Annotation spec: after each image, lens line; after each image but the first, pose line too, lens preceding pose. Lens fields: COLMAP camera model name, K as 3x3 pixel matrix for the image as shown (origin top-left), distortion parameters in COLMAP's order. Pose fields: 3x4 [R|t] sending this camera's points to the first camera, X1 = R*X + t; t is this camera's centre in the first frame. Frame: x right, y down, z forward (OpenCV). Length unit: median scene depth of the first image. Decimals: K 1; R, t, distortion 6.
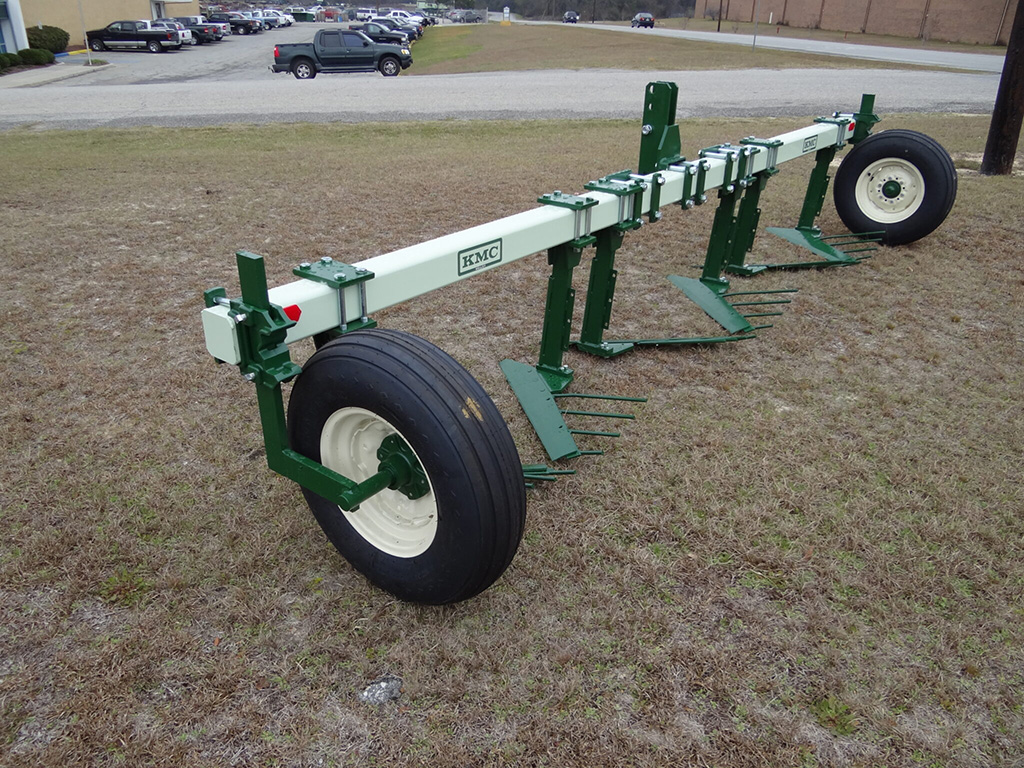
lens RADIAL K [[801.4, 0, 534.9], [0, 801.4, 380.7], [0, 0, 1]] dist [-0.024365, -0.009248]
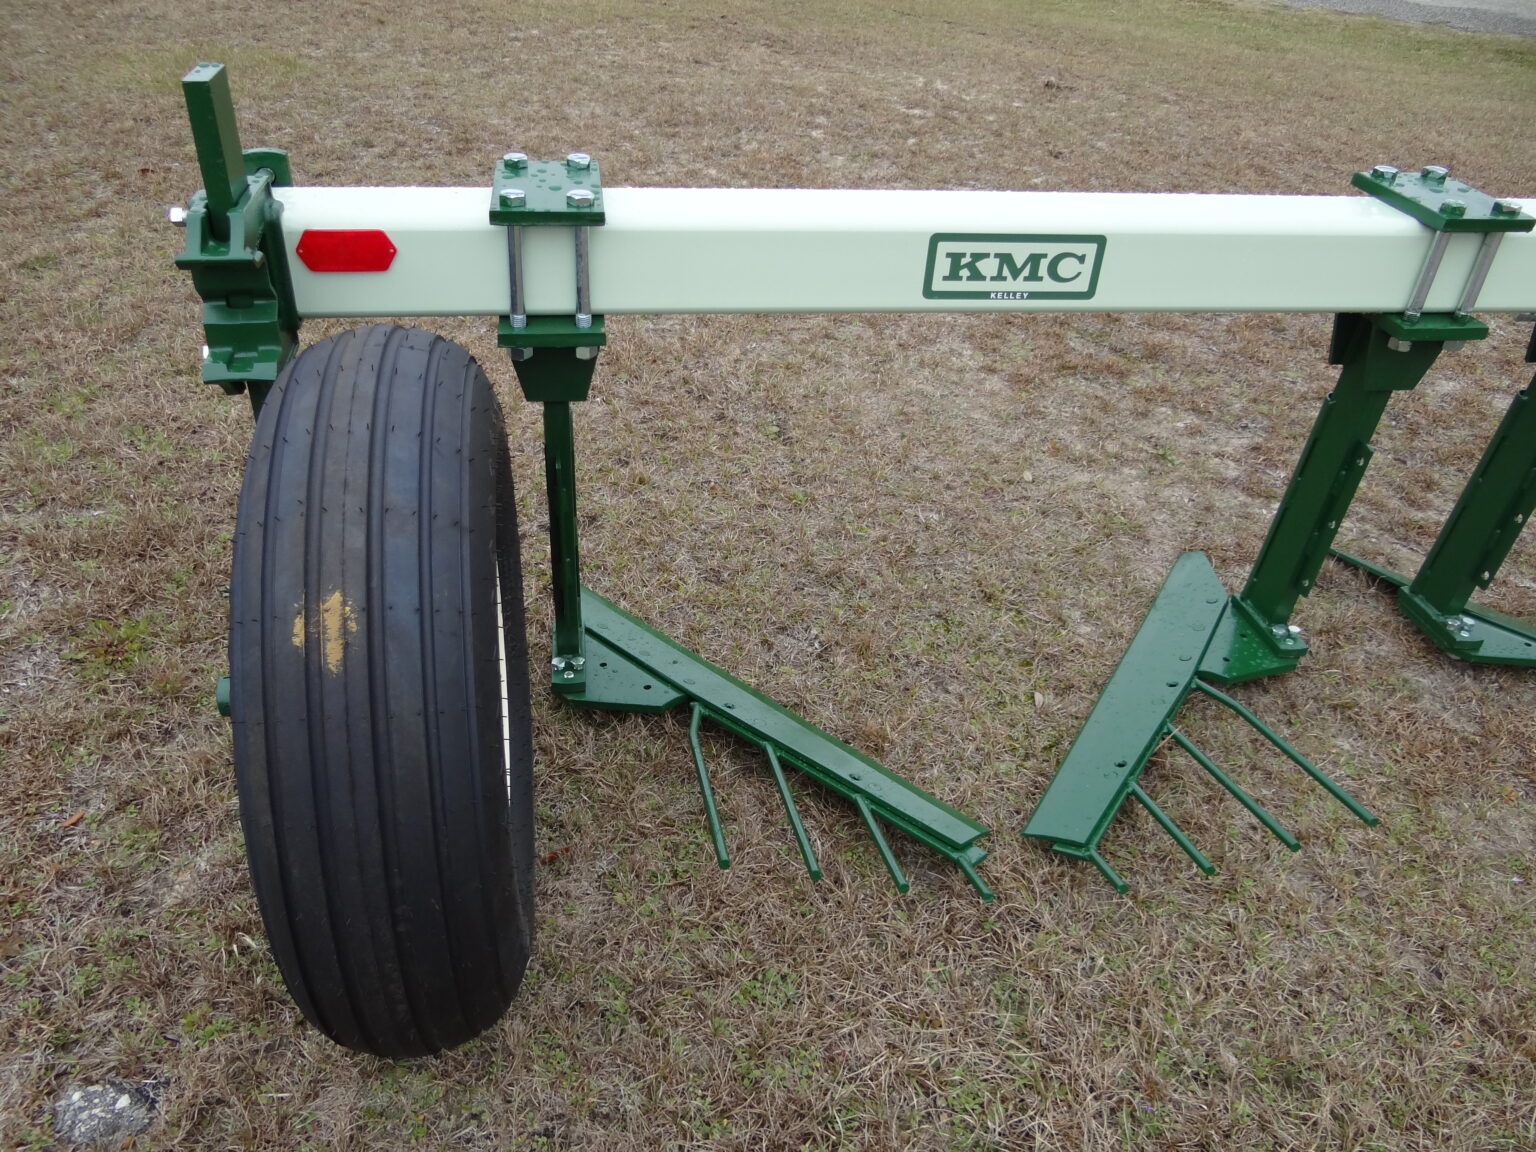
lens RADIAL K [[1222.3, 0, 768.0], [0, 1222.3, 576.0], [0, 0, 1]] dist [-0.015050, -0.002444]
pose [[0.709882, 0.409466, -0.573067, 0.206279], [-0.340814, 0.911745, 0.229277, -0.100672], [0.616372, 0.032550, 0.786782, 0.426070]]
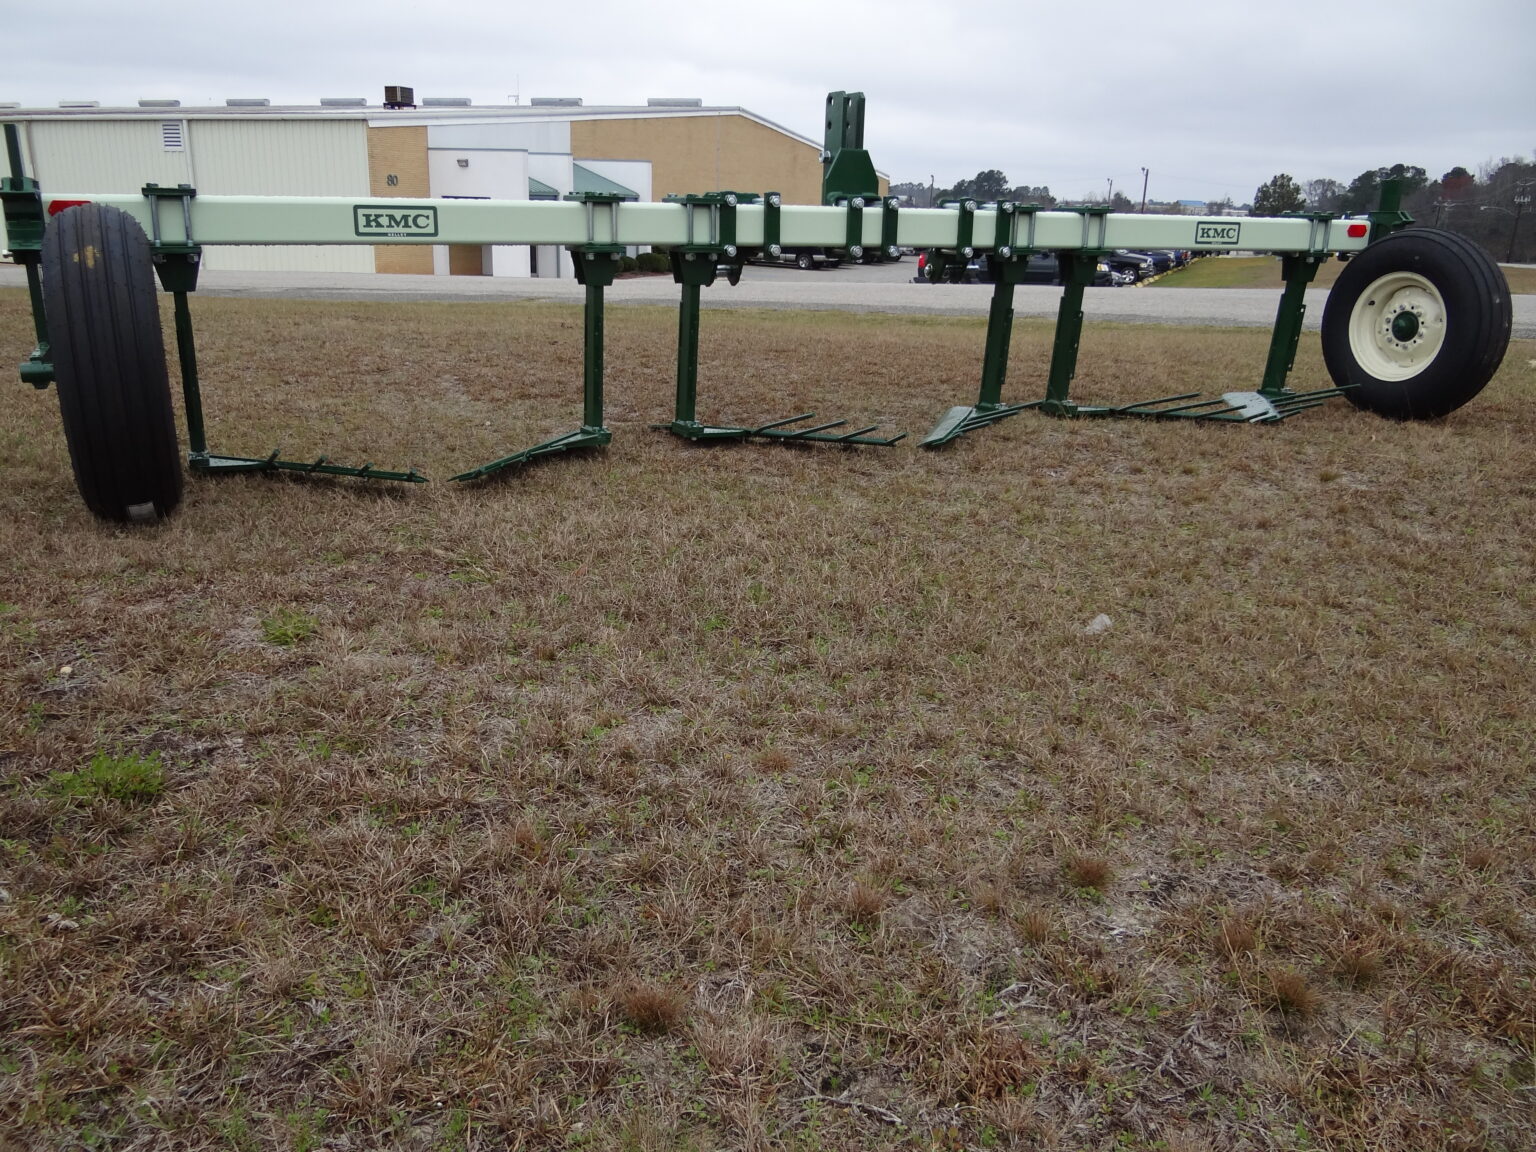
lens RADIAL K [[1202.1, 0, 802.3], [0, 1202.1, 571.0], [0, 0, 1]] dist [-0.024365, -0.009248]
pose [[0.897786, 0.127137, -0.421682, 0.783950], [-0.195078, 0.973180, -0.121920, 0.240286], [0.394872, 0.191719, 0.898510, 0.093473]]
